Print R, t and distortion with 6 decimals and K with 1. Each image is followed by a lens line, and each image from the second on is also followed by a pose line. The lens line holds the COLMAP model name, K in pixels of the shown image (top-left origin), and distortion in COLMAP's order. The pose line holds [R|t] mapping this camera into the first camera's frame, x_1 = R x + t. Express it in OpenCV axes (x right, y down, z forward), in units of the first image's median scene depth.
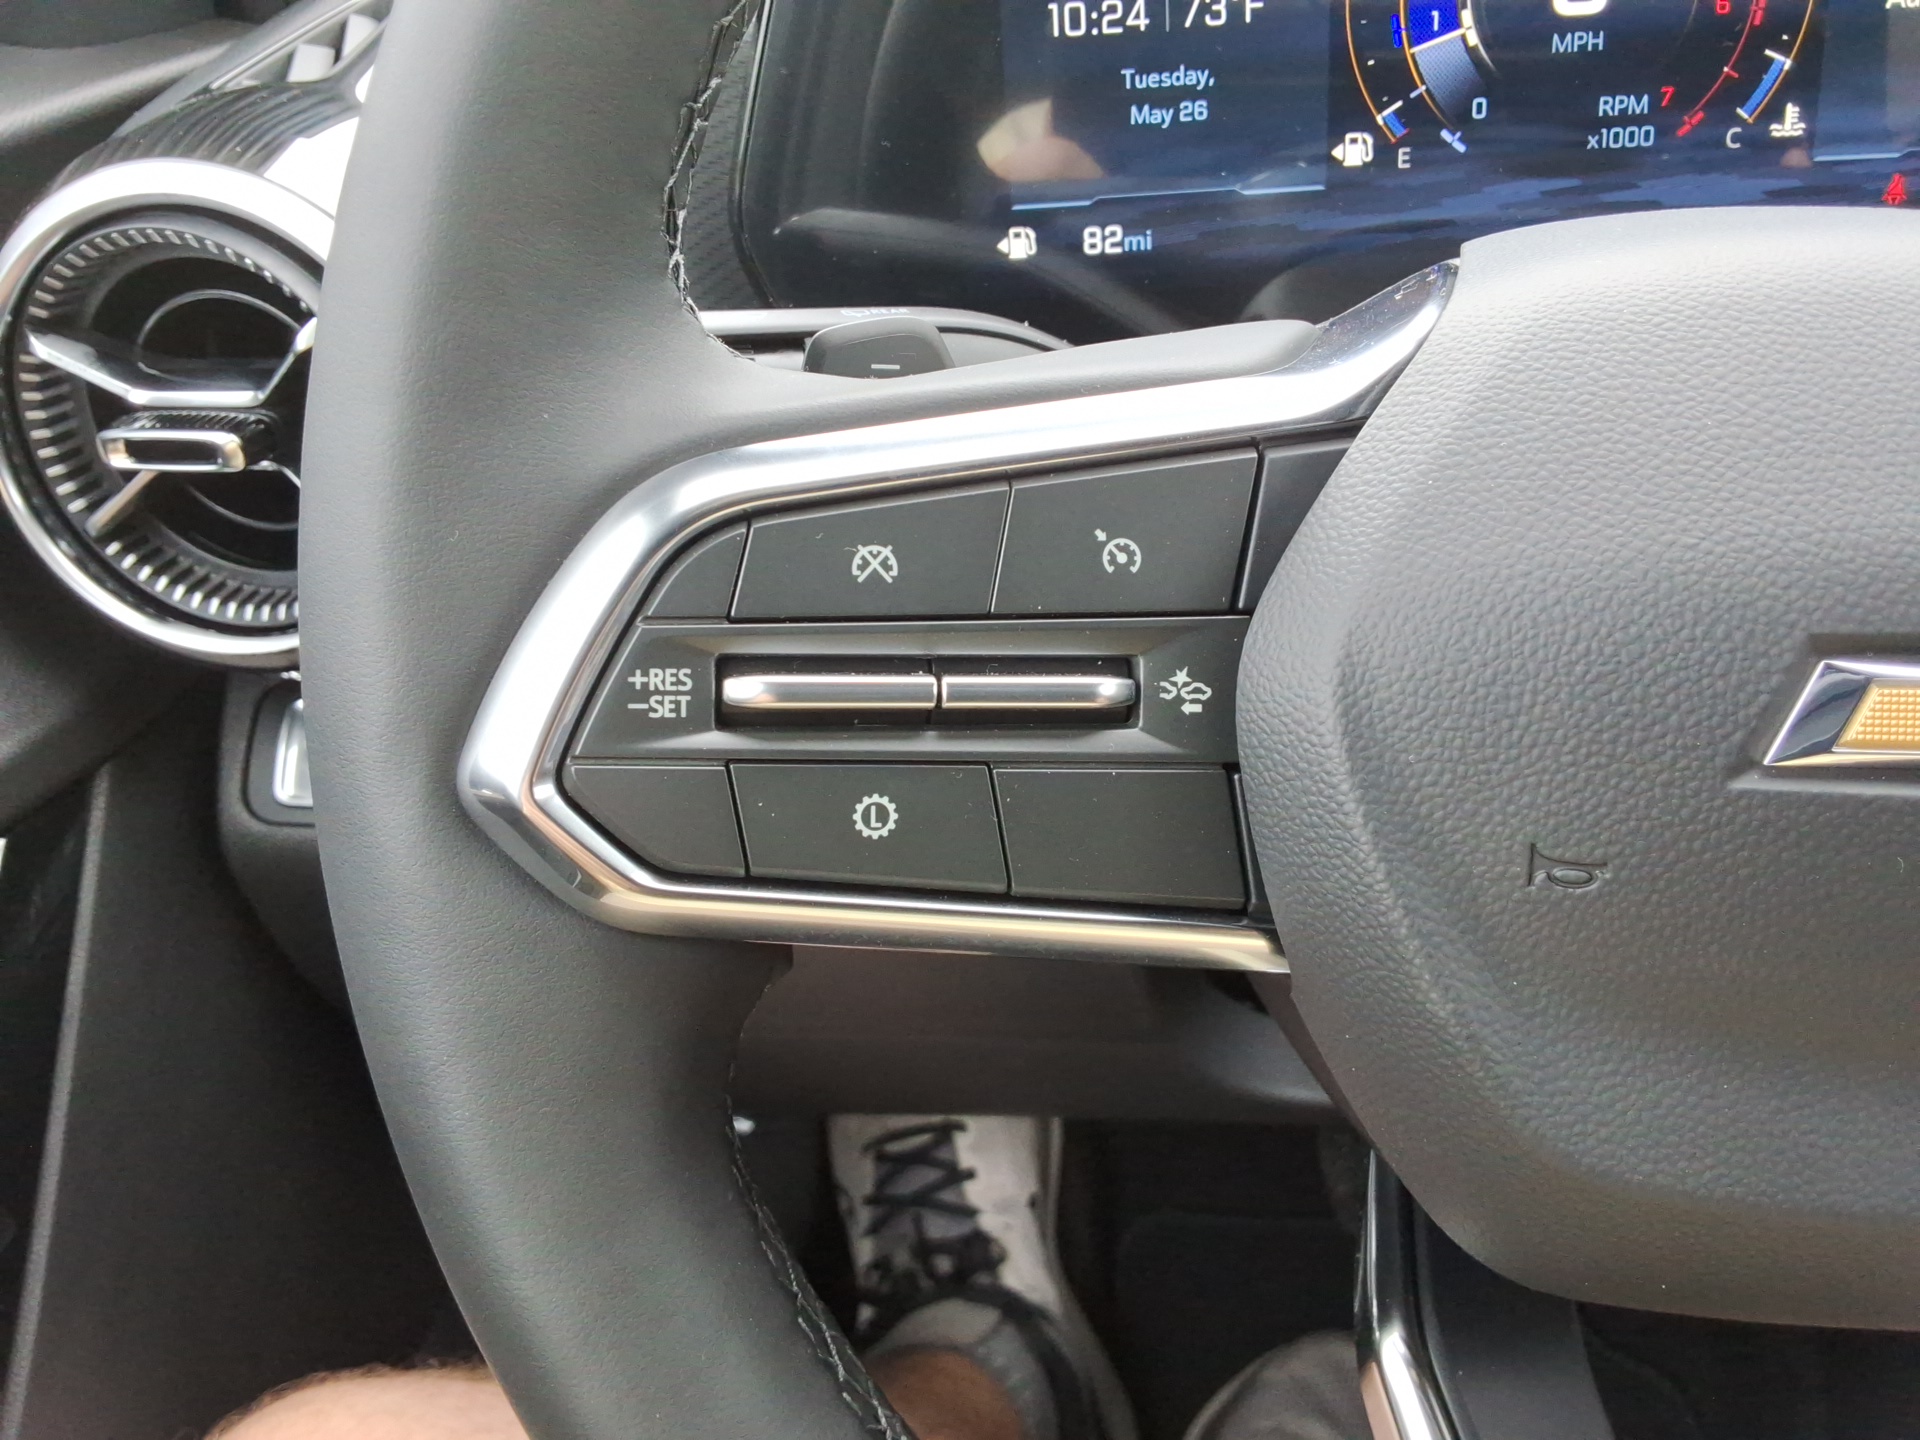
lens RADIAL K [[1543.8, 0, 972.2], [0, 1543.8, 738.7], [0, 0, 1]] dist [0.089226, -0.131022]
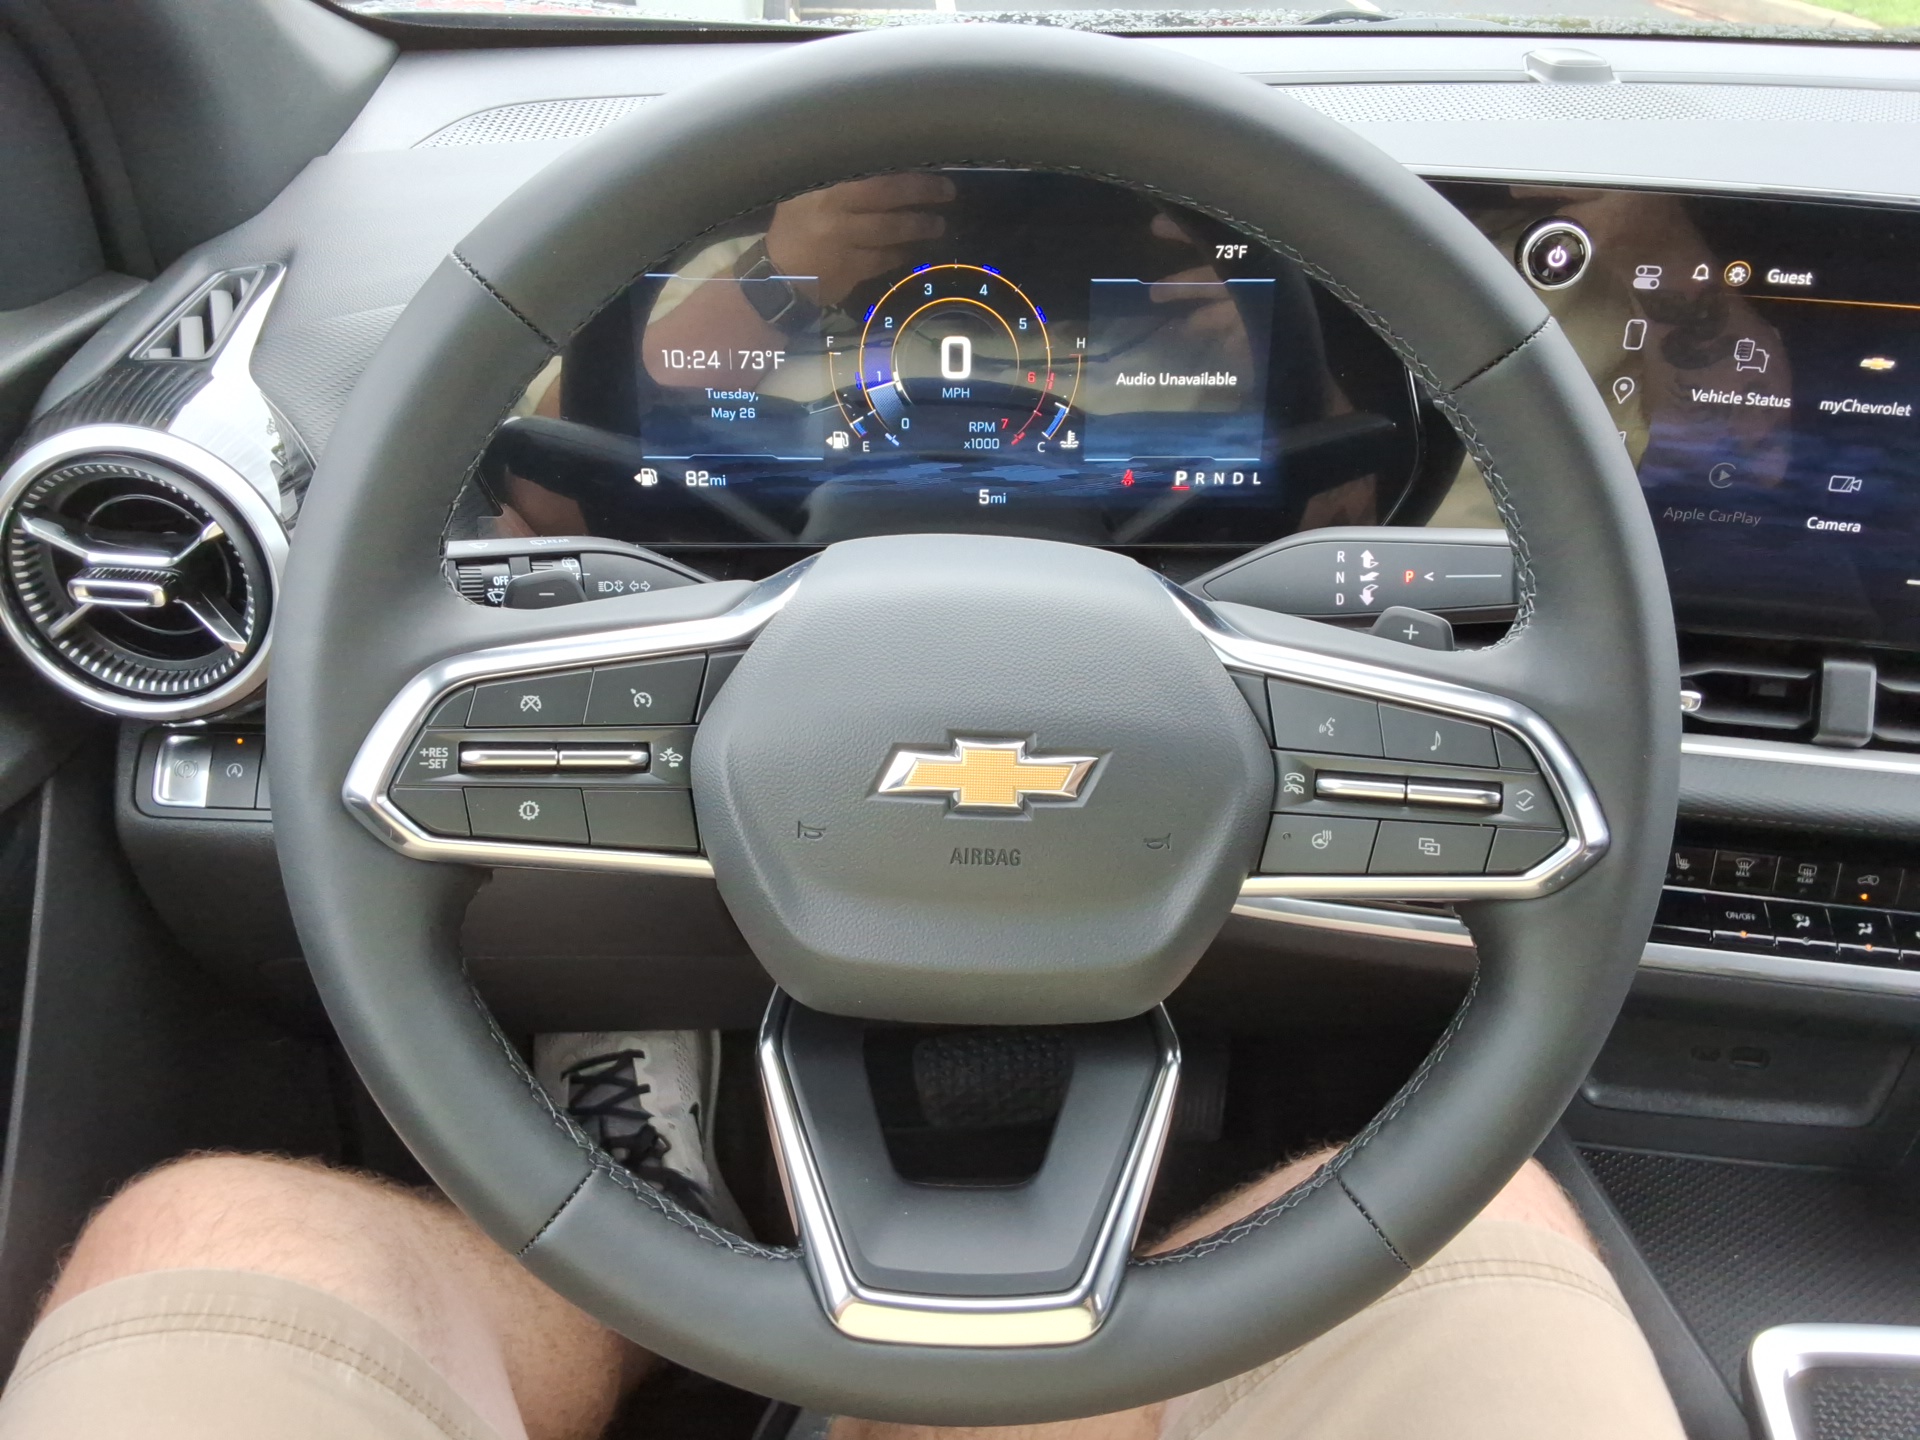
lens RADIAL K [[1543.8, 0, 979.1], [0, 1543.8, 723.1], [0, 0, 1]] dist [0.089226, -0.131022]
pose [[0.985878, 0.015872, 0.166710, 0.117105], [-0.013301, 0.999775, -0.016525, -0.028696], [-0.166934, 0.014075, 0.985868, -0.783759]]
